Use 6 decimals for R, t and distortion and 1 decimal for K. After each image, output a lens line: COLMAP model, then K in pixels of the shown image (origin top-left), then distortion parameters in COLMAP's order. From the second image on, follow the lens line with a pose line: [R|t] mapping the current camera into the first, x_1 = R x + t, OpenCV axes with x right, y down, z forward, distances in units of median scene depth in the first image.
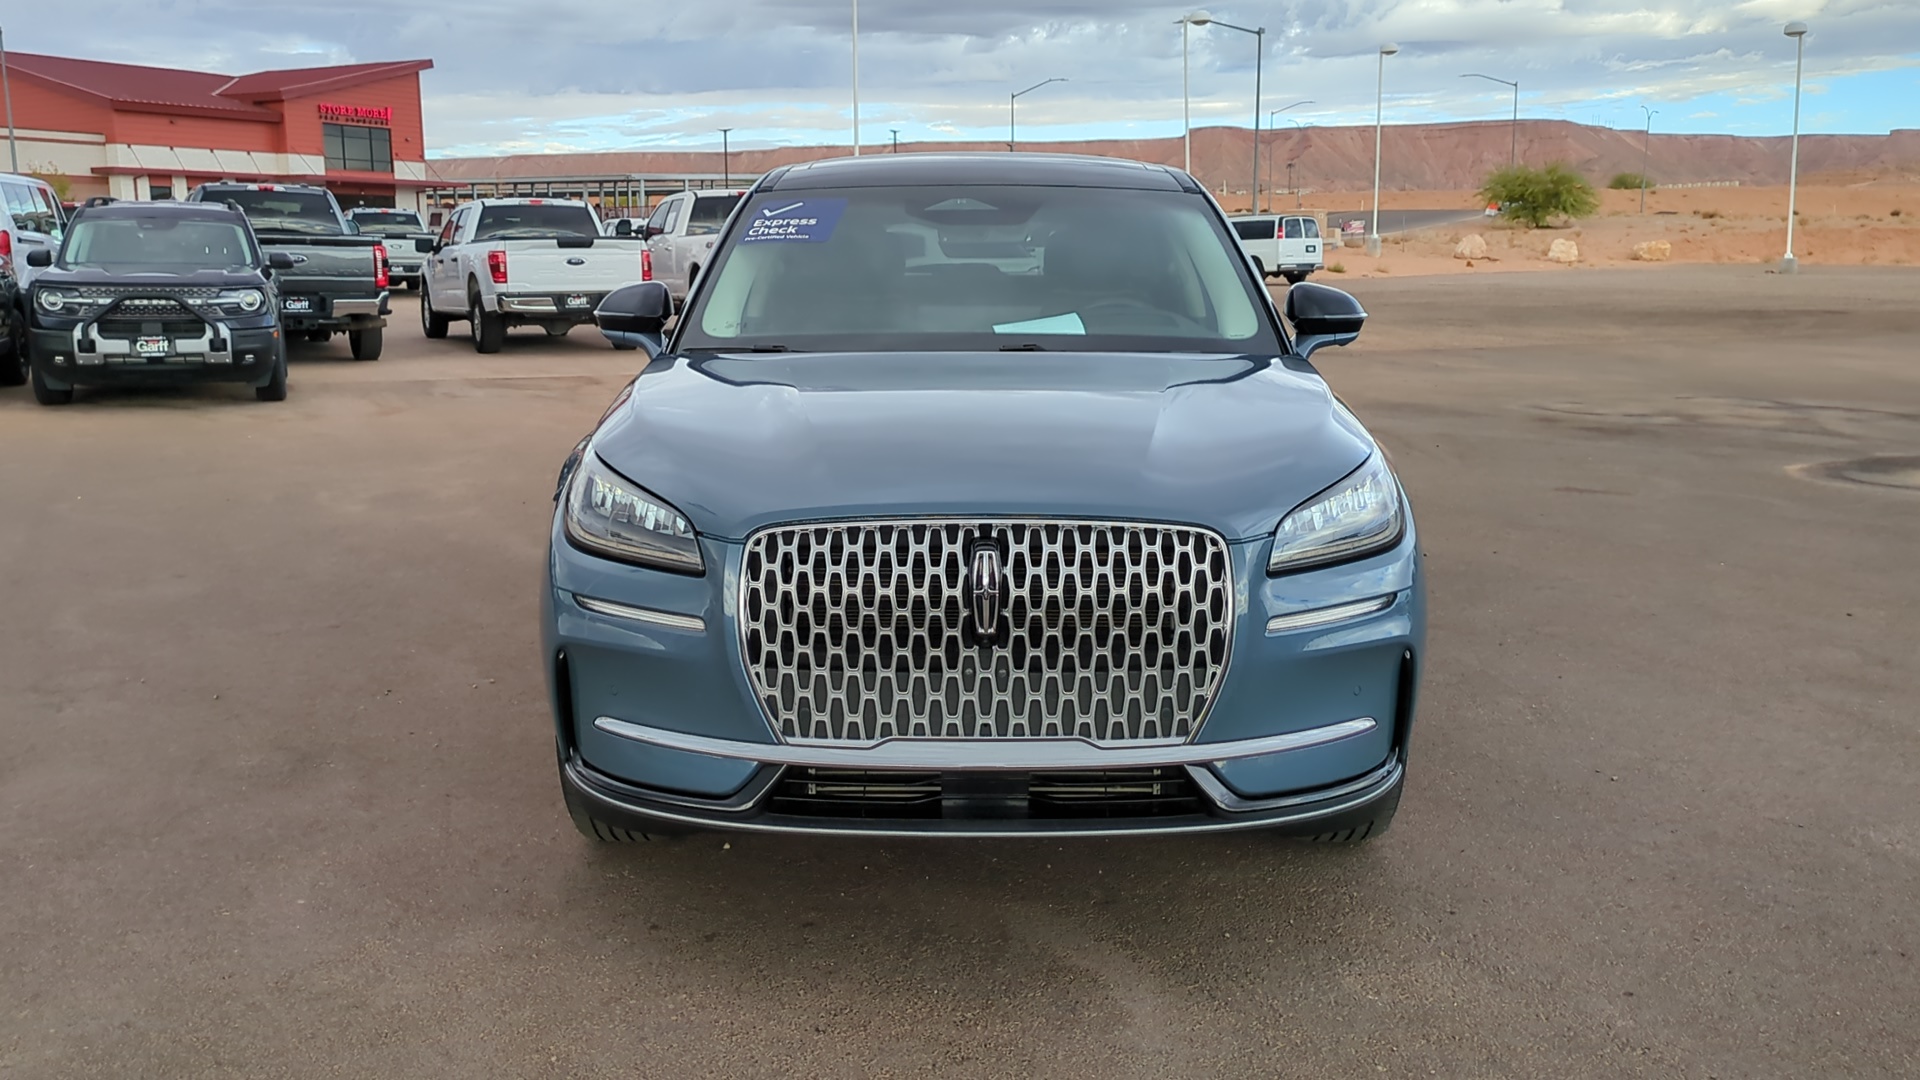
lens RADIAL K [[1643.8, 0, 959.6], [0, 1643.8, 543.9], [0, 0, 1]] dist [0.037783, -0.055313]
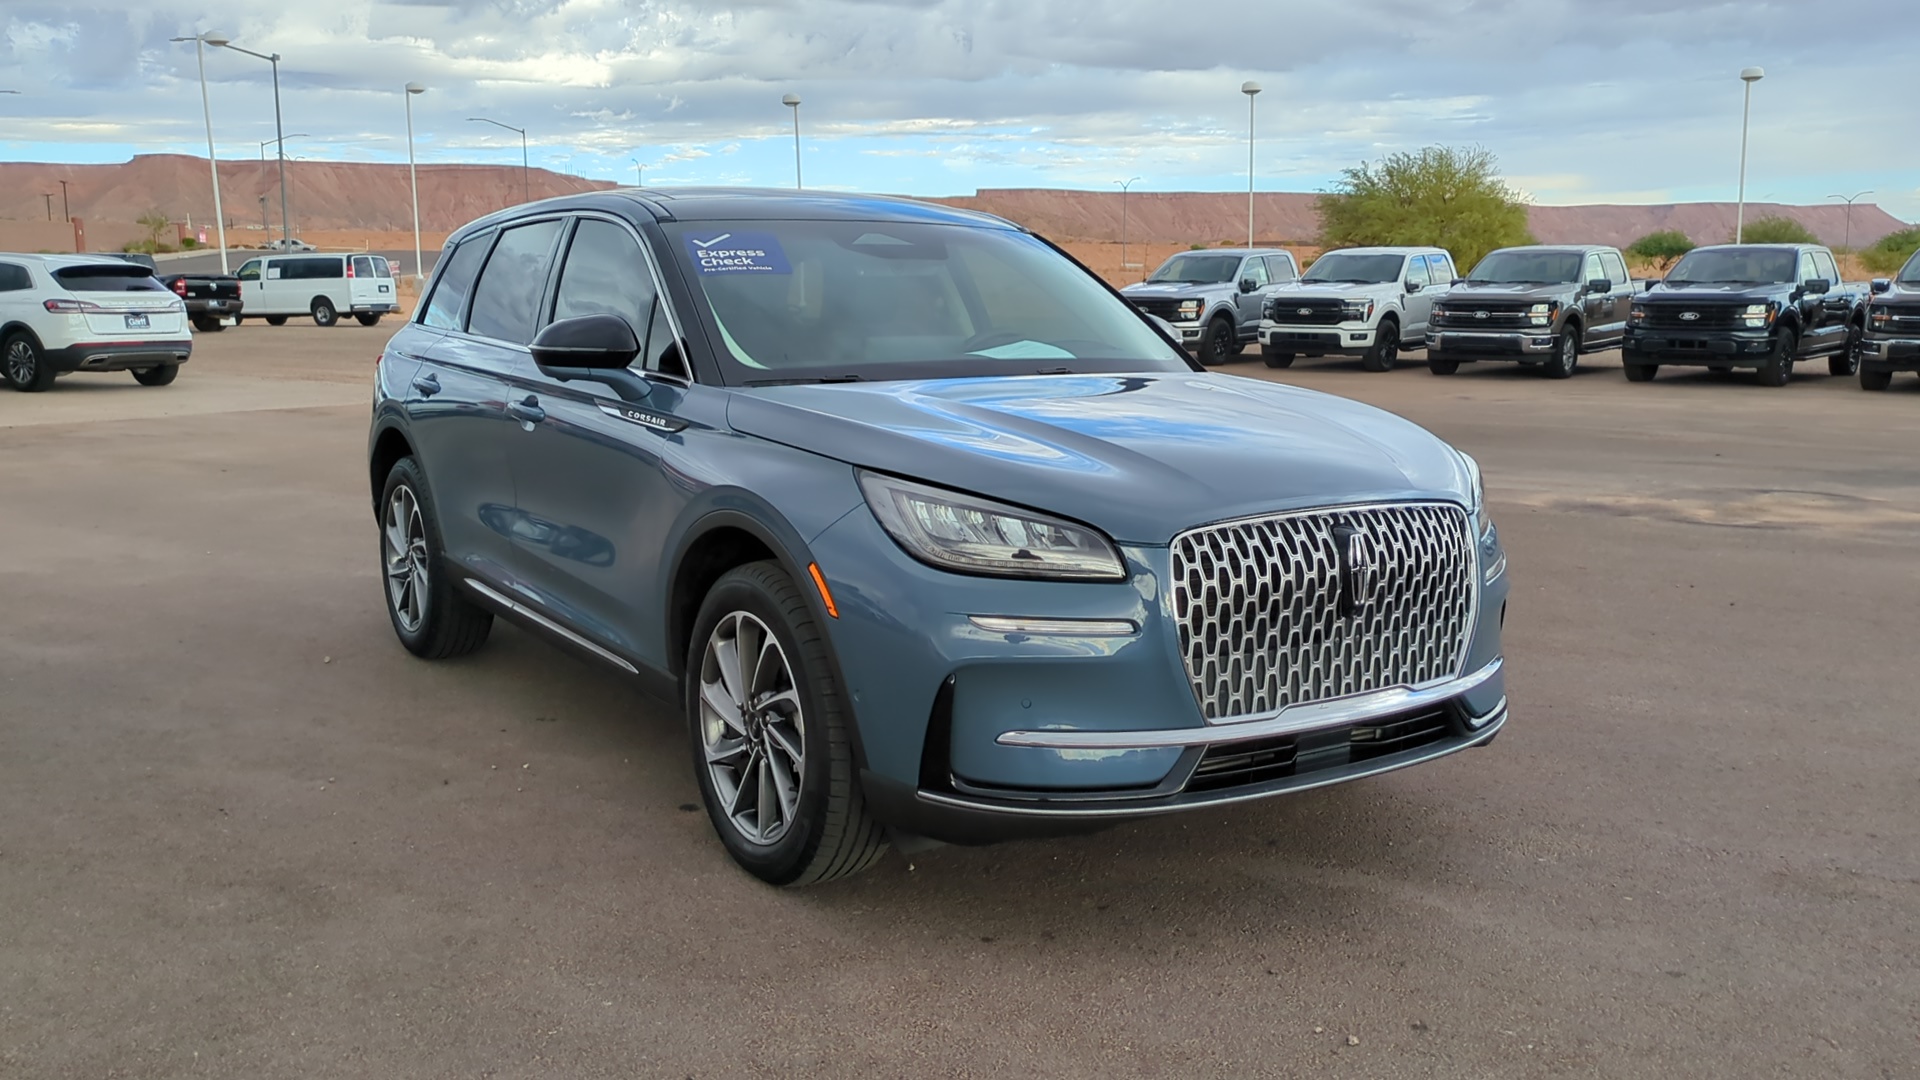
lens RADIAL K [[1657.1, 0, 962.4], [0, 1657.1, 532.6], [0, 0, 1]] dist [0.052932, -0.090593]
pose [[0.824015, -0.076397, 0.561394, -0.553875], [0.094805, 0.995489, -0.003683, -0.011995], [-0.558580, 0.056258, 0.827541, 0.106661]]
